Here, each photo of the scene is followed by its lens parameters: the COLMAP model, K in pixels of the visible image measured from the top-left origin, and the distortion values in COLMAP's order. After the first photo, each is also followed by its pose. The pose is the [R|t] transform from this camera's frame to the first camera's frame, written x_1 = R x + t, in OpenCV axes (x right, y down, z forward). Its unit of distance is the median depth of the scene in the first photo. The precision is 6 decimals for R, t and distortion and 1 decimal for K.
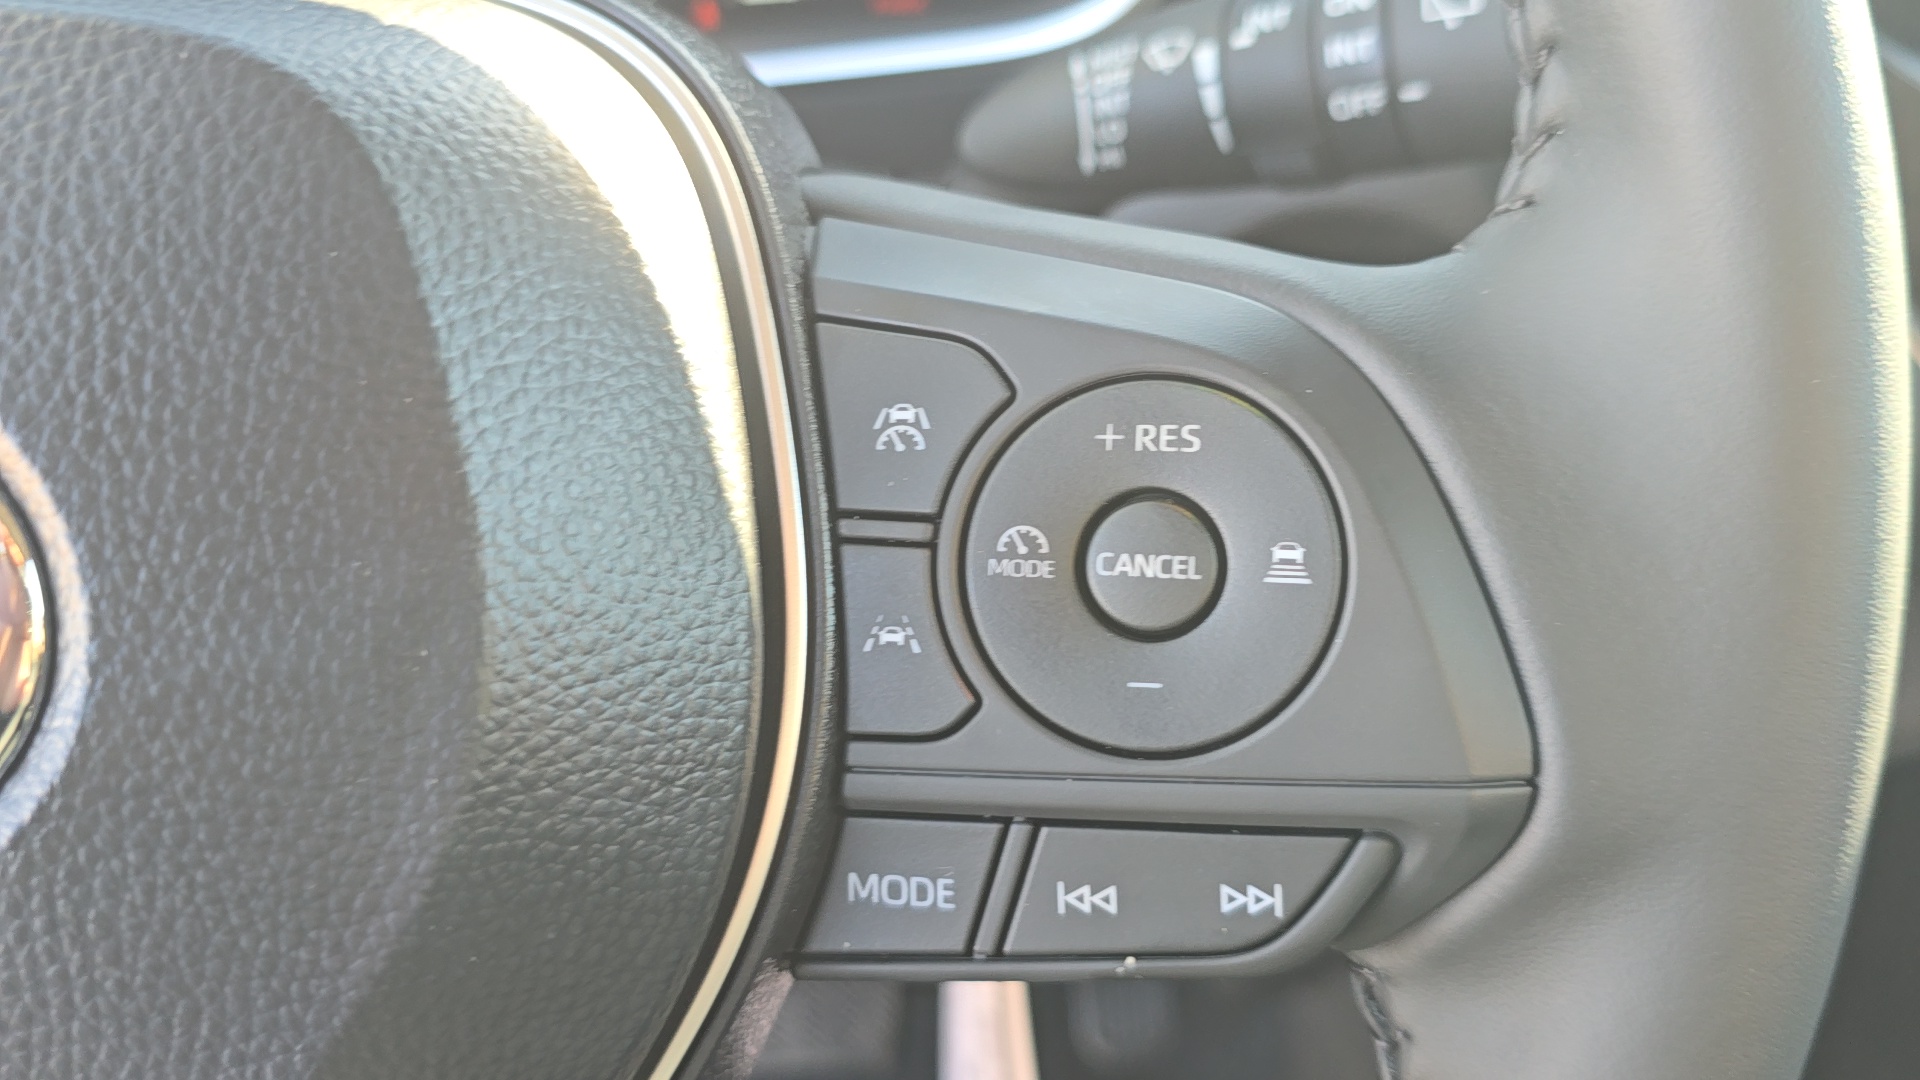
lens RADIAL K [[1596.8, 0, 962.6], [0, 1596.8, 539.7], [0, 0, 1]] dist [-0.015792, 0.016463]
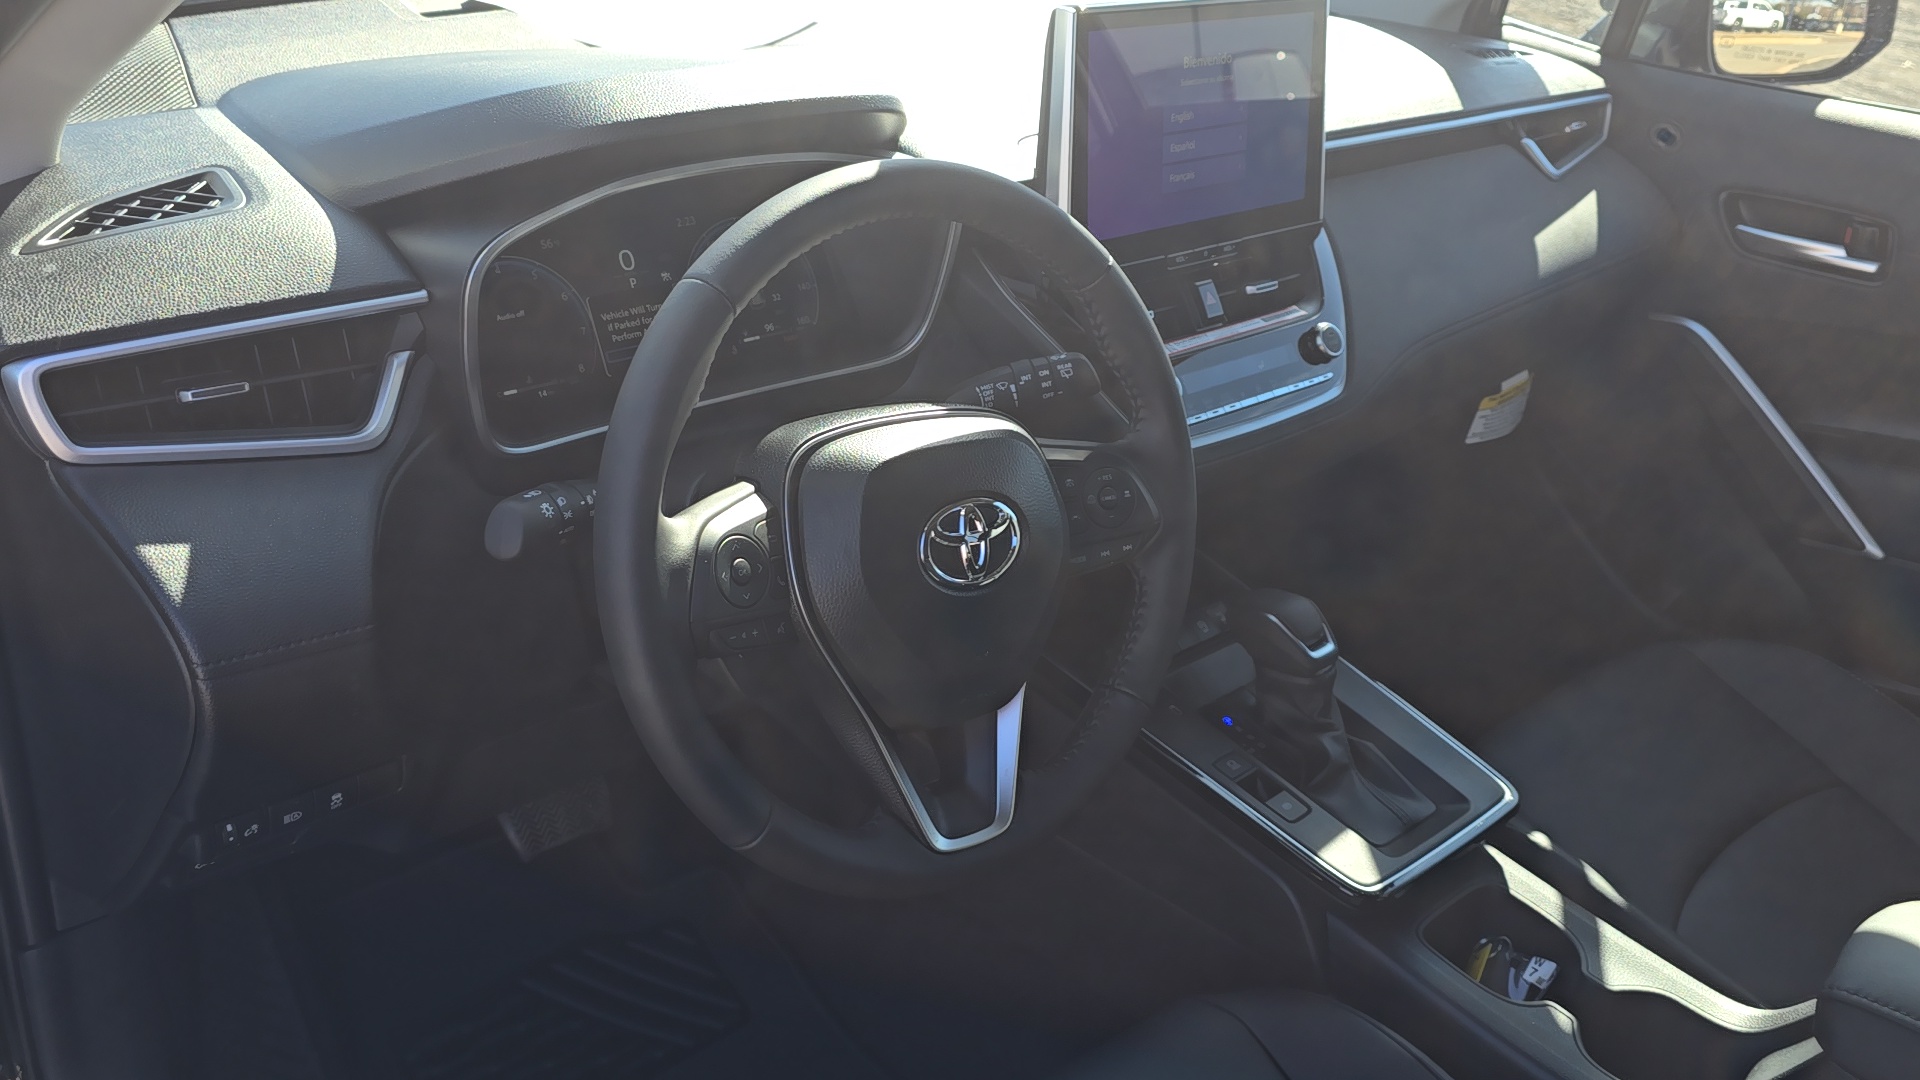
lens RADIAL K [[1596.8, 0, 960.9], [0, 1596.8, 539.3], [0, 0, 1]] dist [-0.015792, 0.016463]
pose [[0.755613, -0.178291, 0.630287, -4.128141], [0.167147, 0.982870, 0.077645, -0.391655], [-0.633334, 0.046681, 0.772470, -3.327781]]
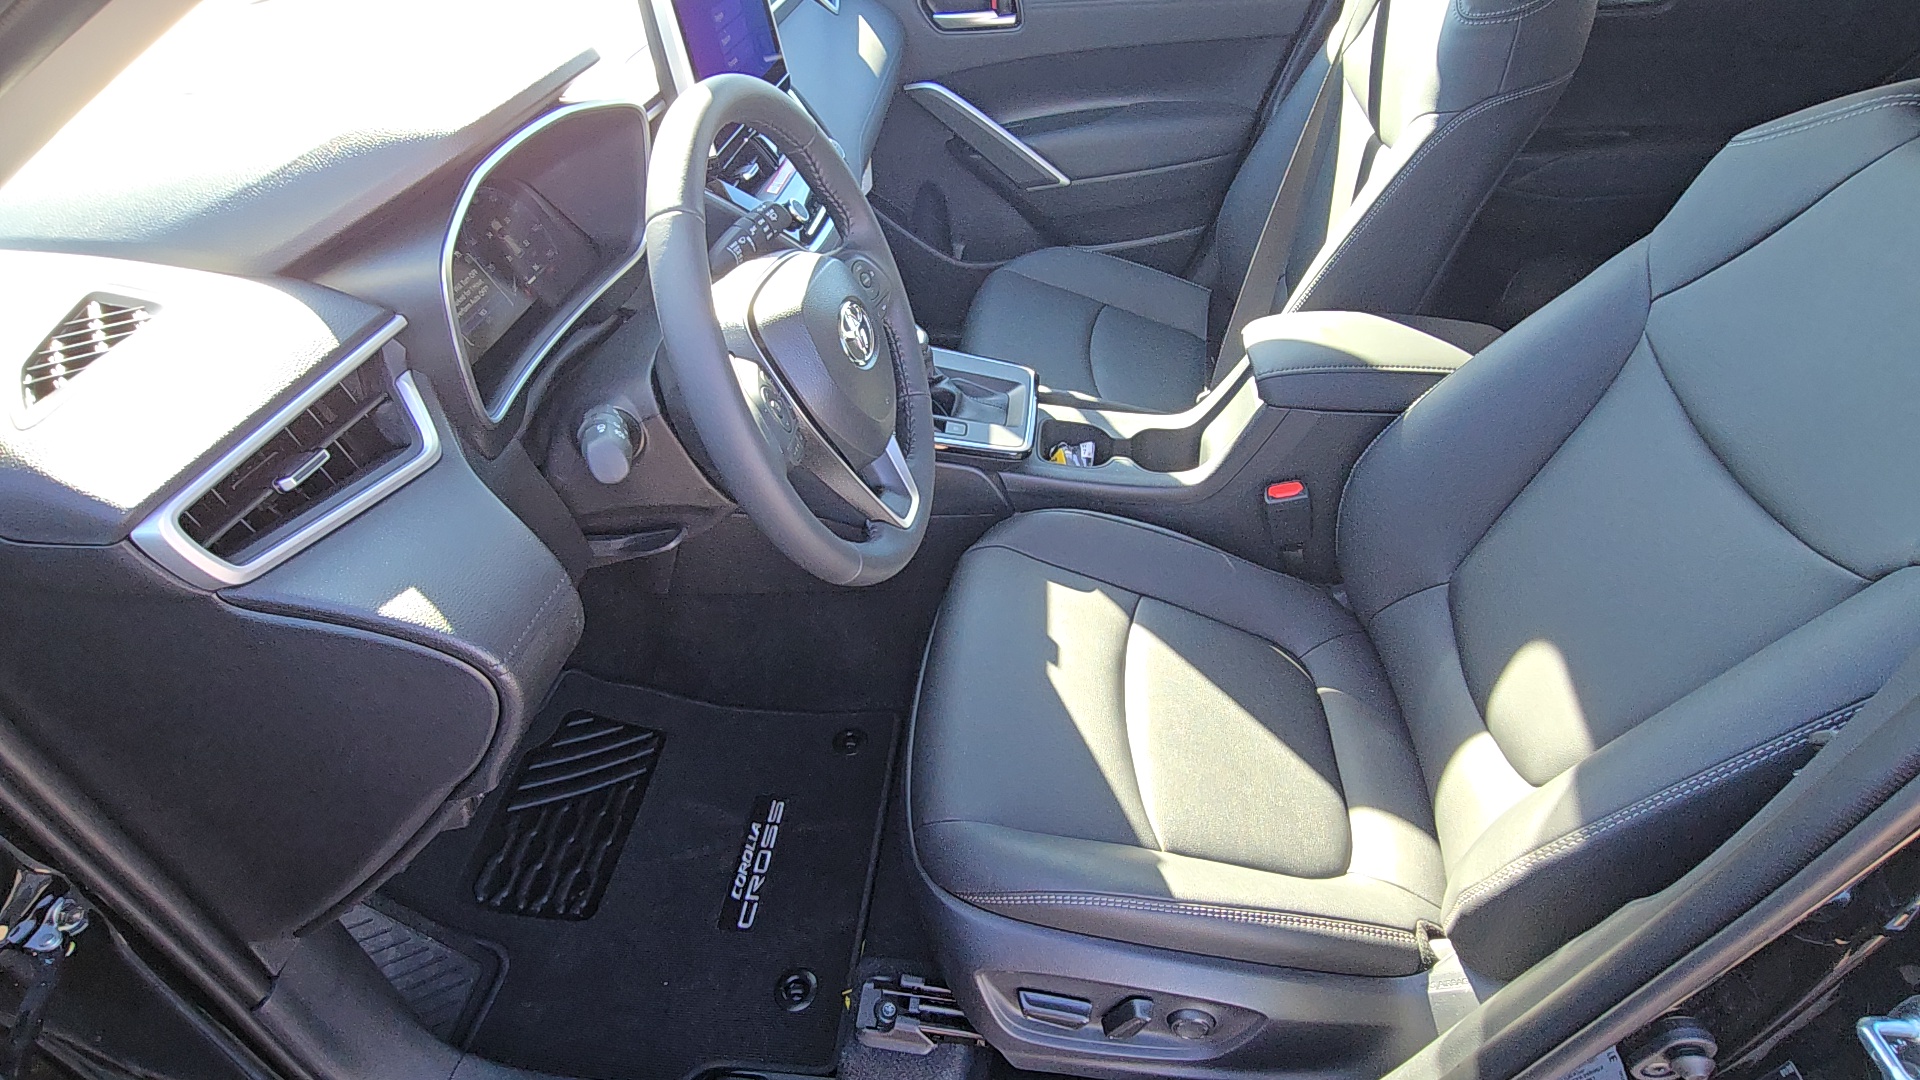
lens RADIAL K [[978.0, 0, 961.1], [0, 978.0, 541.7], [0, 0, 1]] dist [0.004270, 0.000005]
pose [[0.143270, -0.578280, 0.803160, -5.198172], [0.446466, 0.762028, 0.469022, -1.237744], [-0.883256, 0.291387, 0.367358, -1.152082]]
